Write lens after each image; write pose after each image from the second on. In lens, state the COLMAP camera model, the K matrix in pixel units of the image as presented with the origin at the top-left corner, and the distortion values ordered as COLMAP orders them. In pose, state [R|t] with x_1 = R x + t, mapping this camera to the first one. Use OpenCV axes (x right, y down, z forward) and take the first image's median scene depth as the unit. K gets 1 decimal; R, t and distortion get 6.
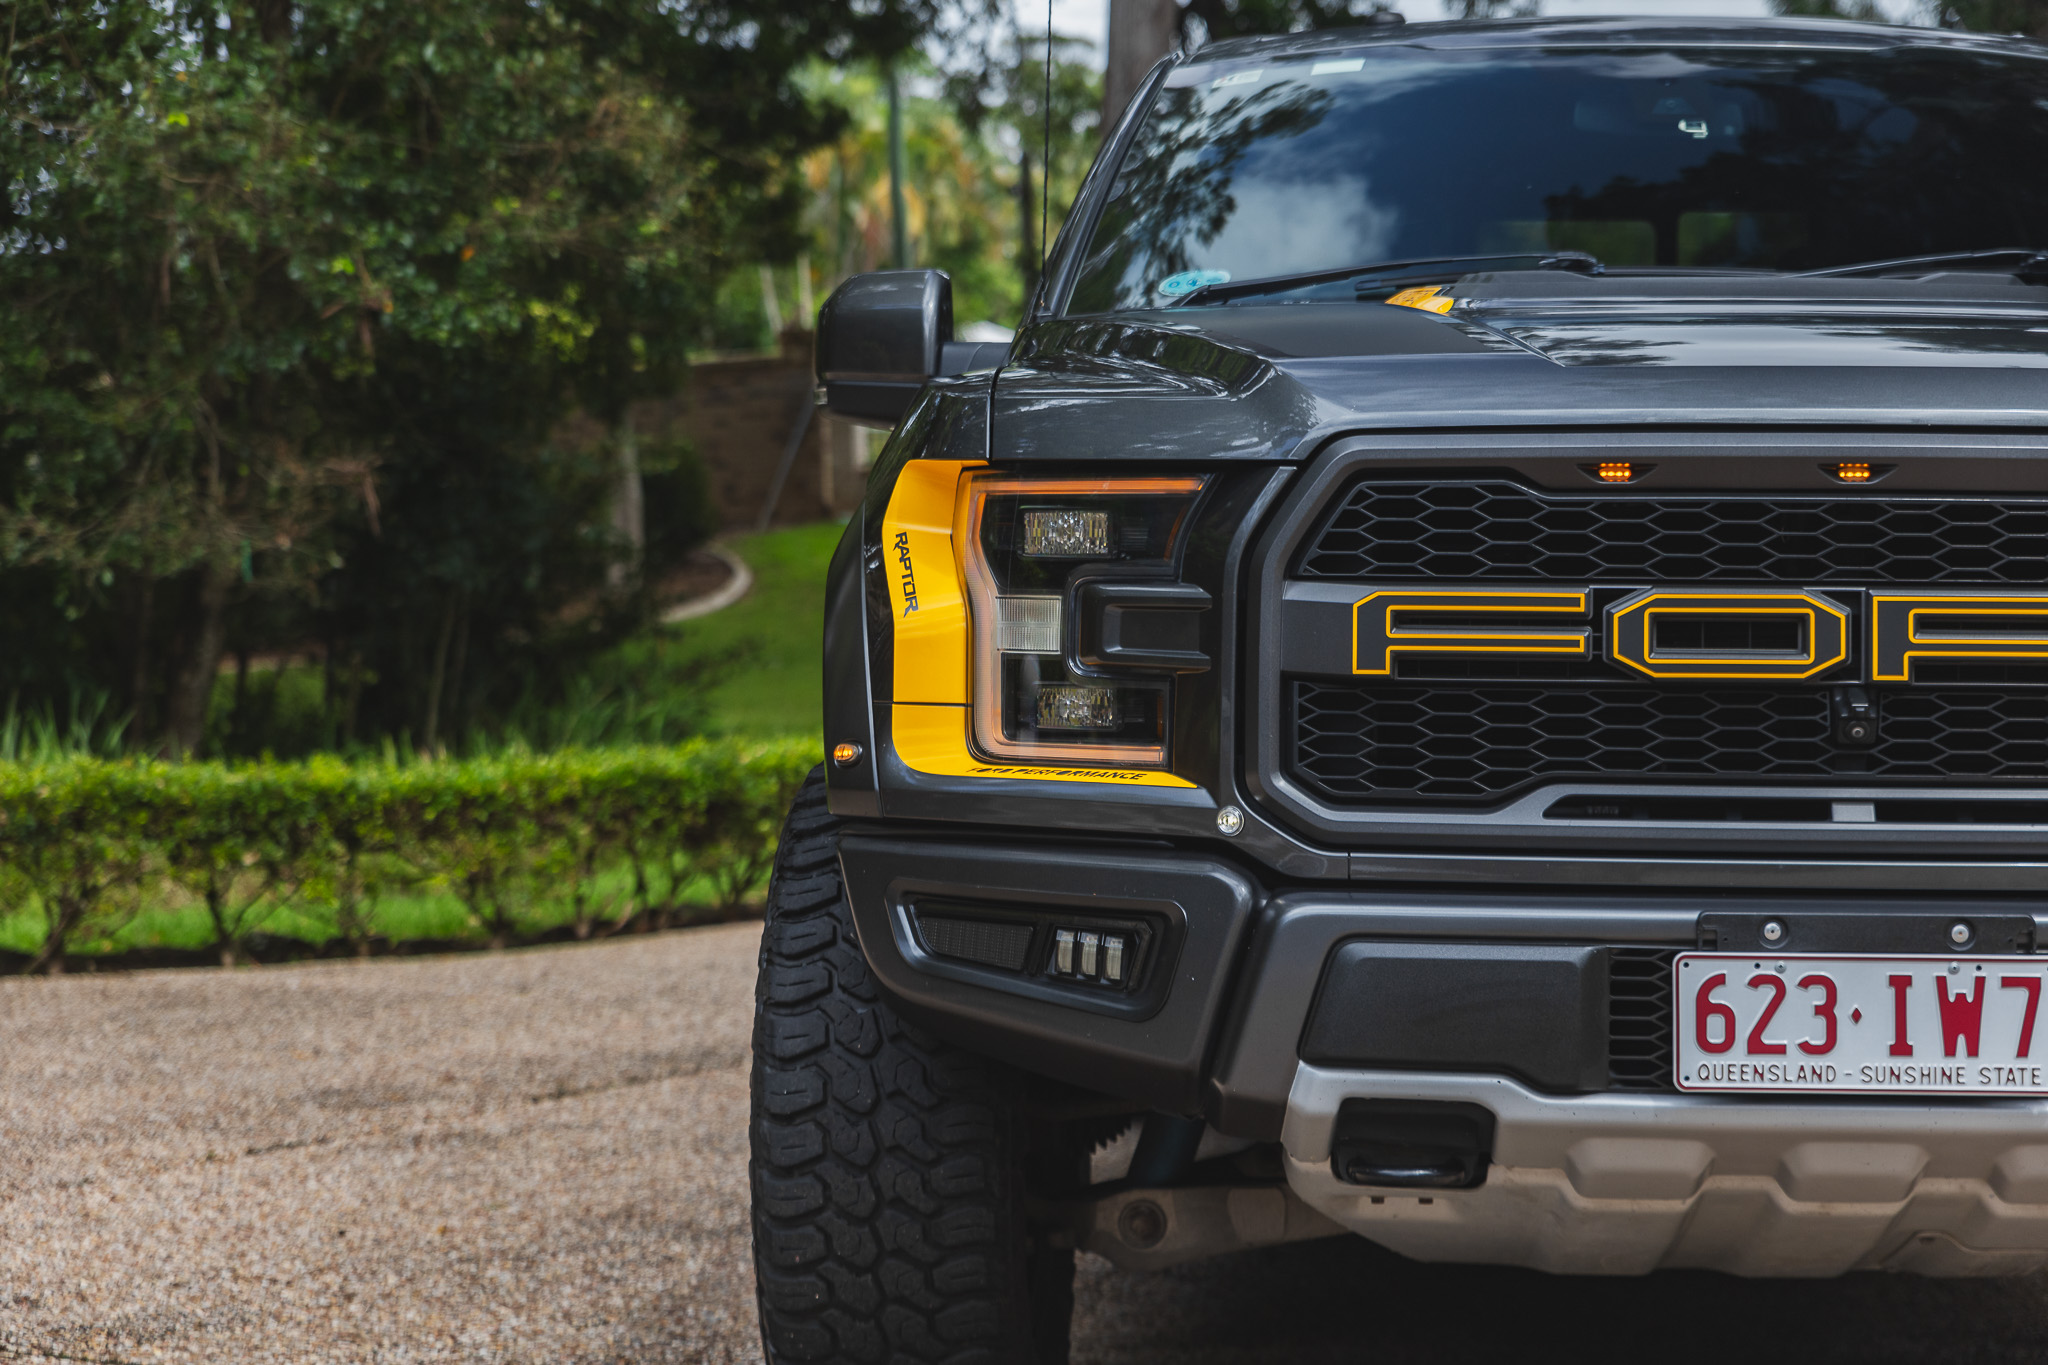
lens RADIAL K [[3921.1, 0, 1013.6], [0, 3921.1, 680.9], [0, 0, 1]] dist [-0.034903, 0.000000]
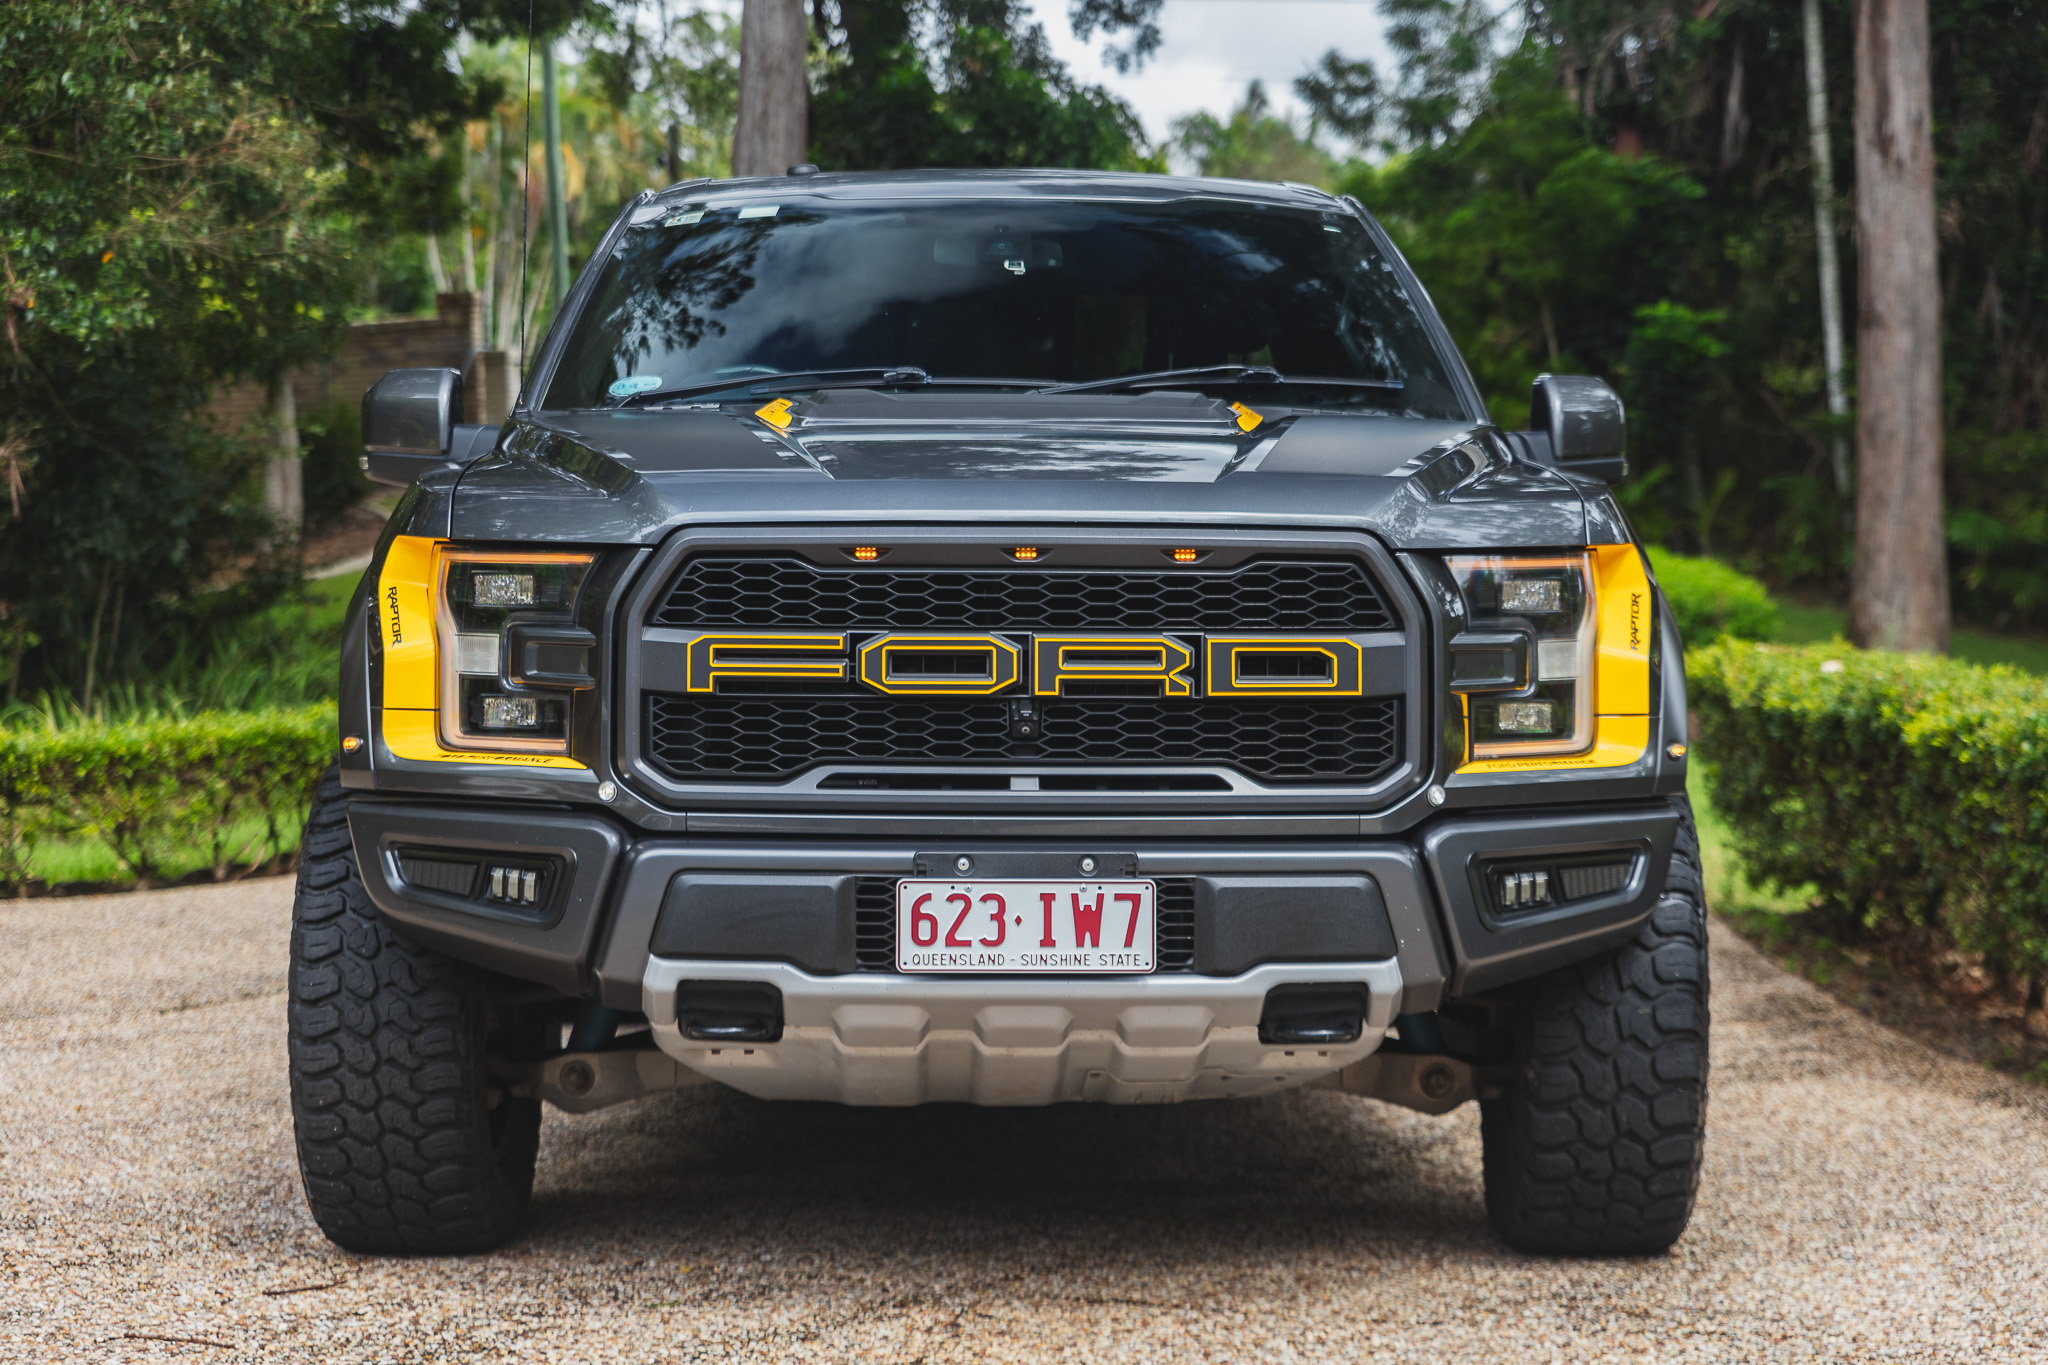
lens RADIAL K [[3921.1, 0, 984.7], [0, 3921.1, 714.6], [0, 0, 1]] dist [-0.034903, 0.000000]
pose [[0.997128, -0.004744, 0.075587, 0.086113], [0.003093, 0.999755, 0.021940, -0.024788], [-0.075673, -0.021643, 0.996898, -0.469907]]
